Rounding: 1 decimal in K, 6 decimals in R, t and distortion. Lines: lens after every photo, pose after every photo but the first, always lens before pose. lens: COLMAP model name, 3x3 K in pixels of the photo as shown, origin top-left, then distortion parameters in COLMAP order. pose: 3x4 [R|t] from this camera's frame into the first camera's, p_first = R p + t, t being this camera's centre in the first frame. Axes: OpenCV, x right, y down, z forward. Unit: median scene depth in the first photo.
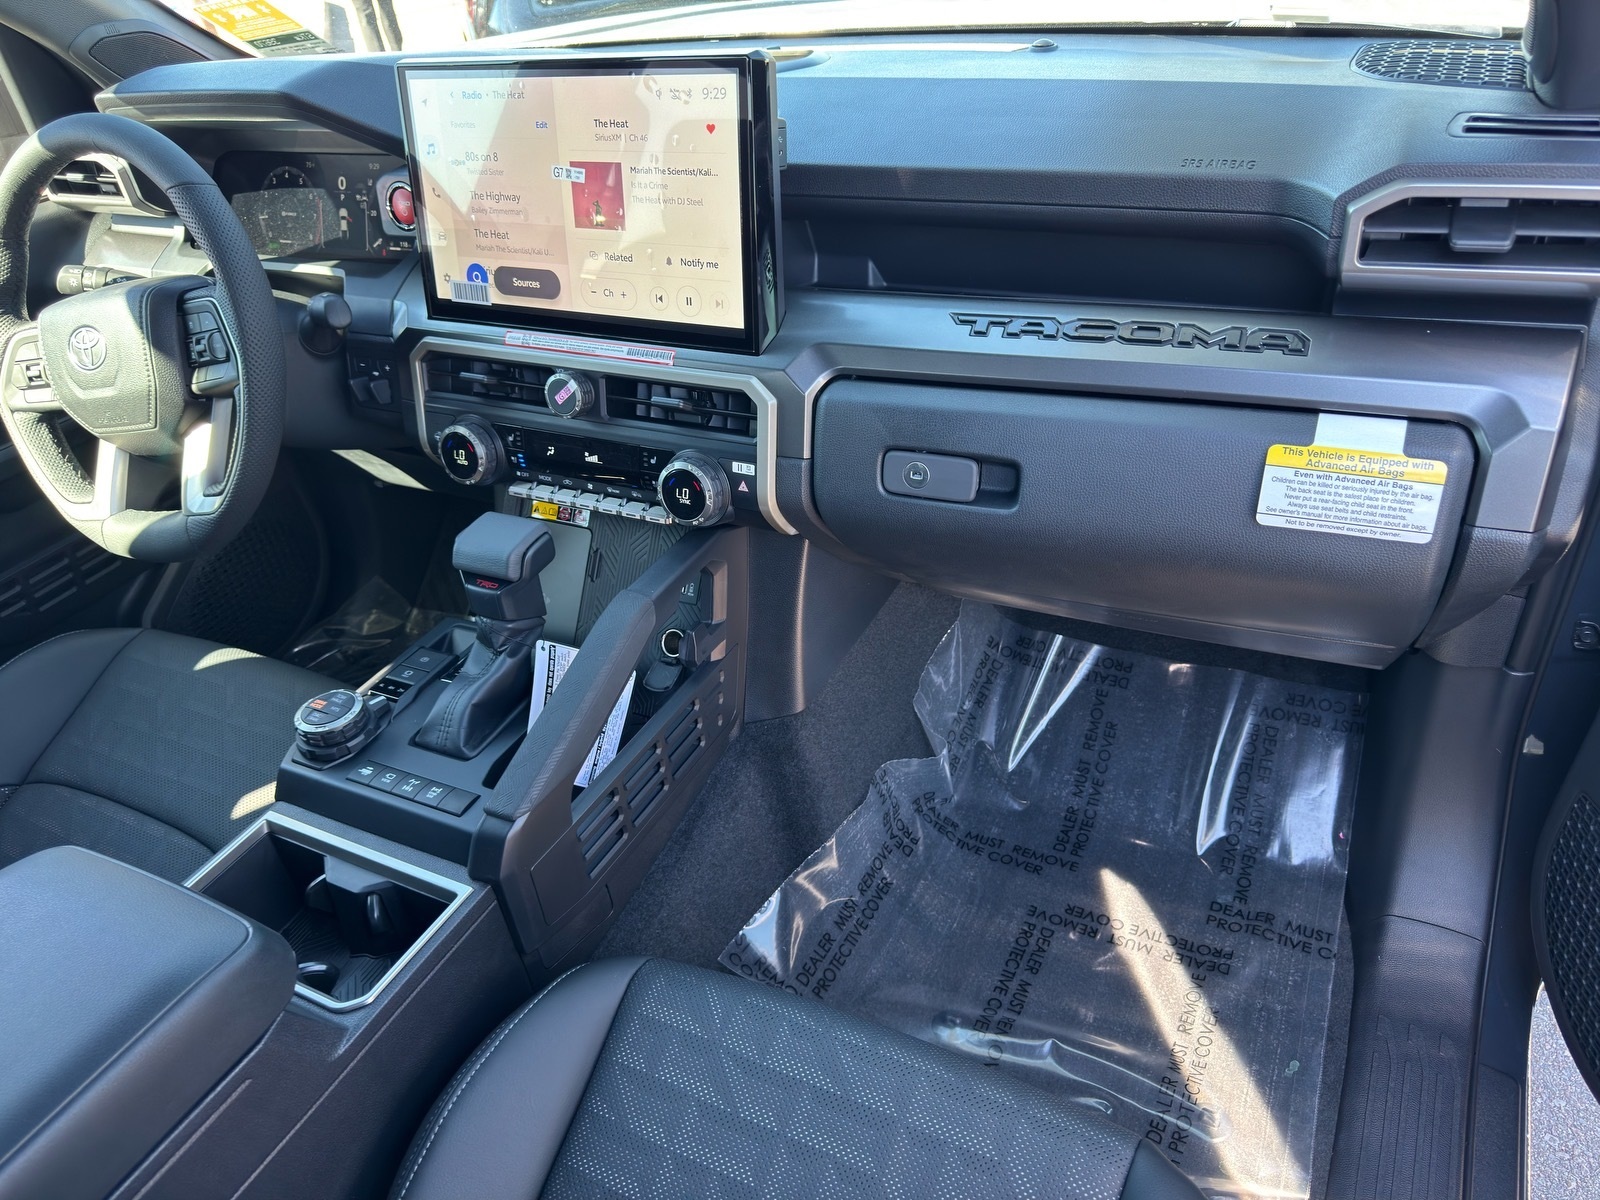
lens RADIAL K [[1142.0, 0, 837.2], [0, 1142.0, 591.4], [0, 0, 1]] dist [0.004789, -0.013728]
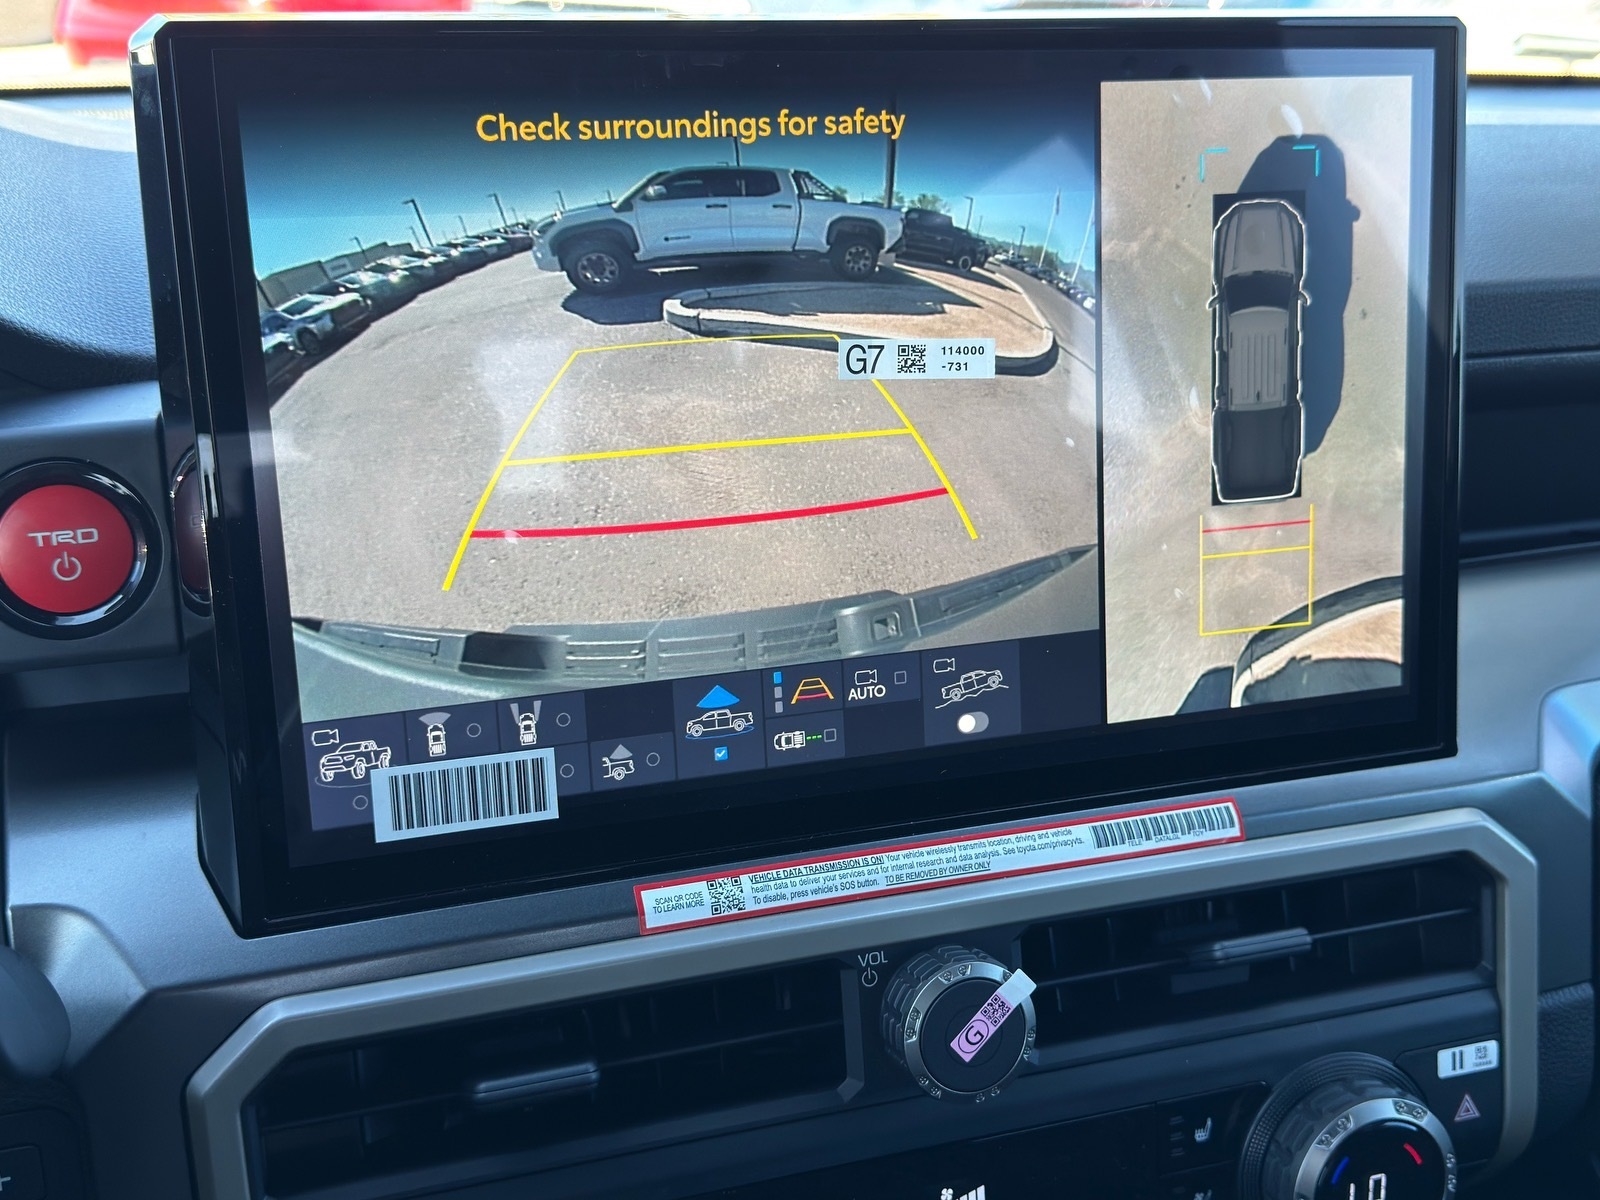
lens RADIAL K [[1804.0, 0, 805.6], [0, 1804.0, 593.4], [0, 0, 1]] dist [0.070897, 0.000000]
pose [[0.695432, -0.153632, 0.701977, -0.585025], [0.326816, 0.937621, -0.118565, -0.233464], [-0.639974, 0.311871, 0.702261, 0.629774]]
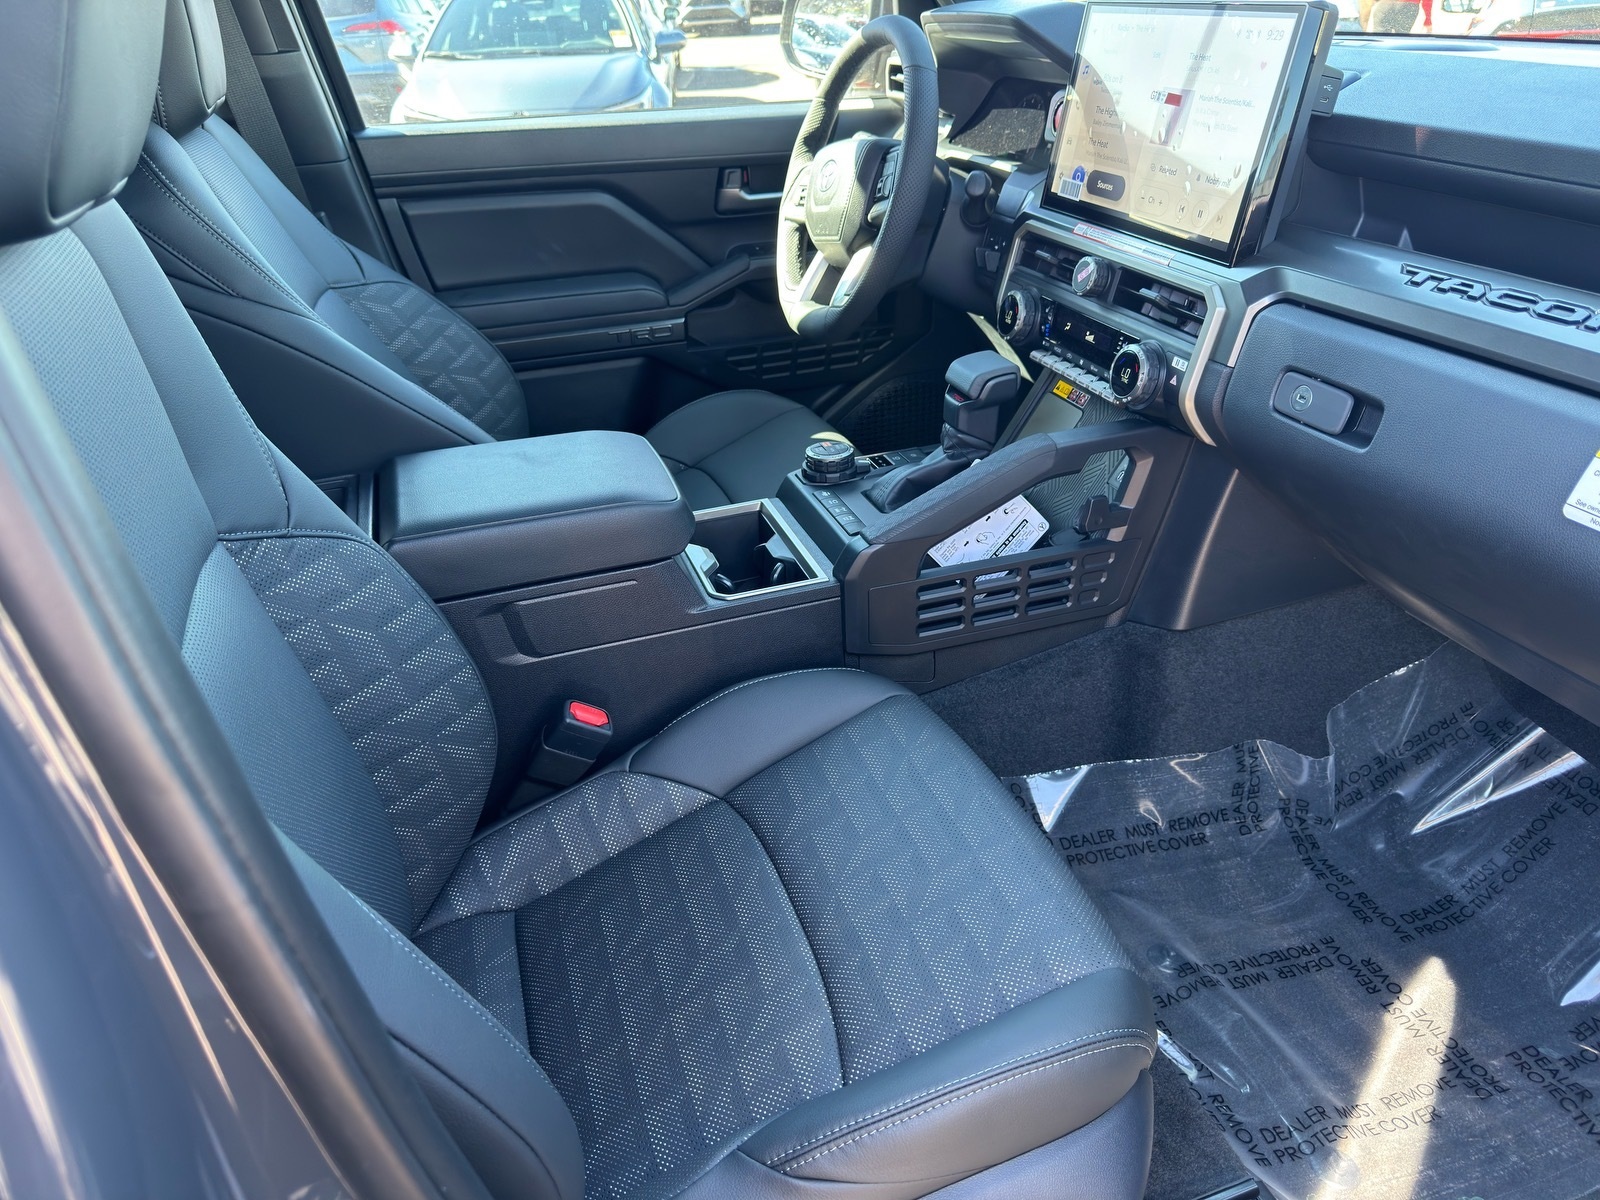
lens RADIAL K [[1190.4, 0, 797.0], [0, 1190.4, 608.9], [0, 0, 1]] dist [0.016148, -0.040941]
pose [[0.697888, 0.390654, -0.600284, 0.427183], [-0.415548, 0.903506, 0.104872, 0.135132], [0.583329, 0.176258, 0.792881, -0.105829]]
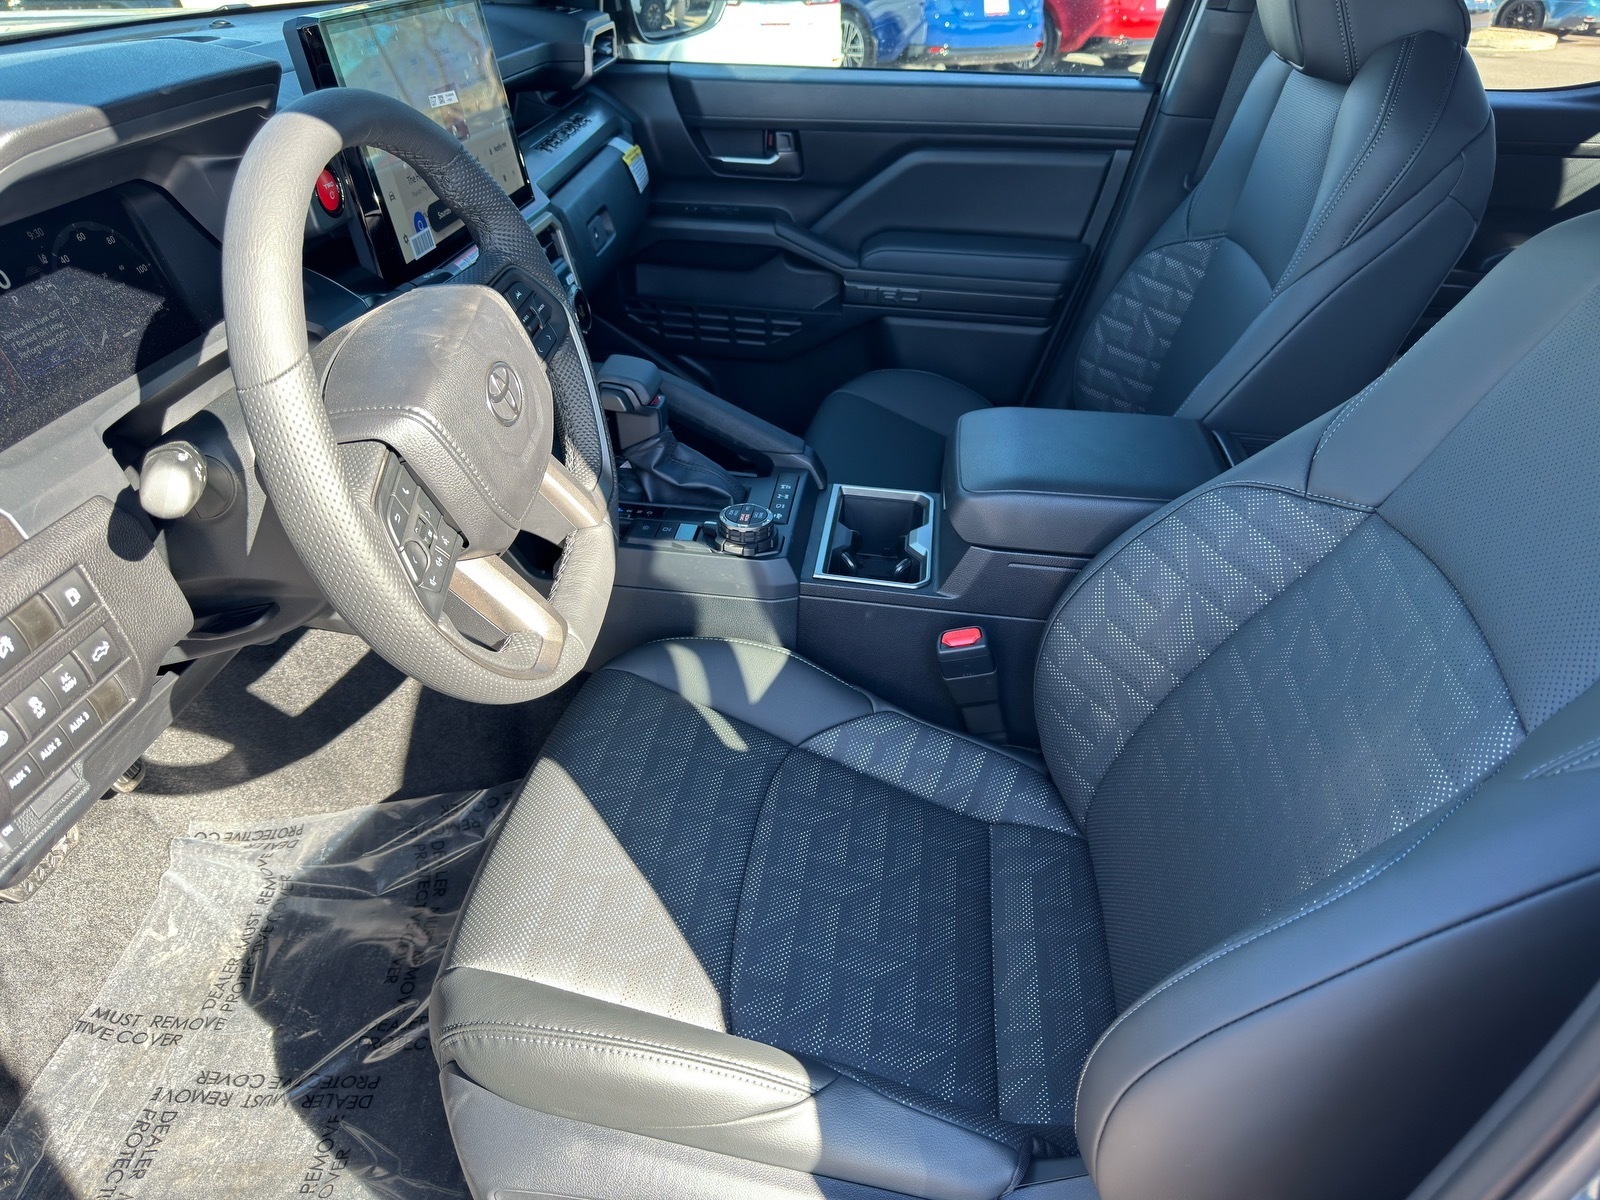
lens RADIAL K [[1142.0, 0, 797.6], [0, 1142.0, 637.0], [0, 0, 1]] dist [0.004789, -0.013728]
pose [[-0.335173, -0.446357, 0.829713, -1.450632], [0.520753, 0.646137, 0.557964, -0.437923], [-0.785160, 0.619090, 0.015874, 0.963824]]
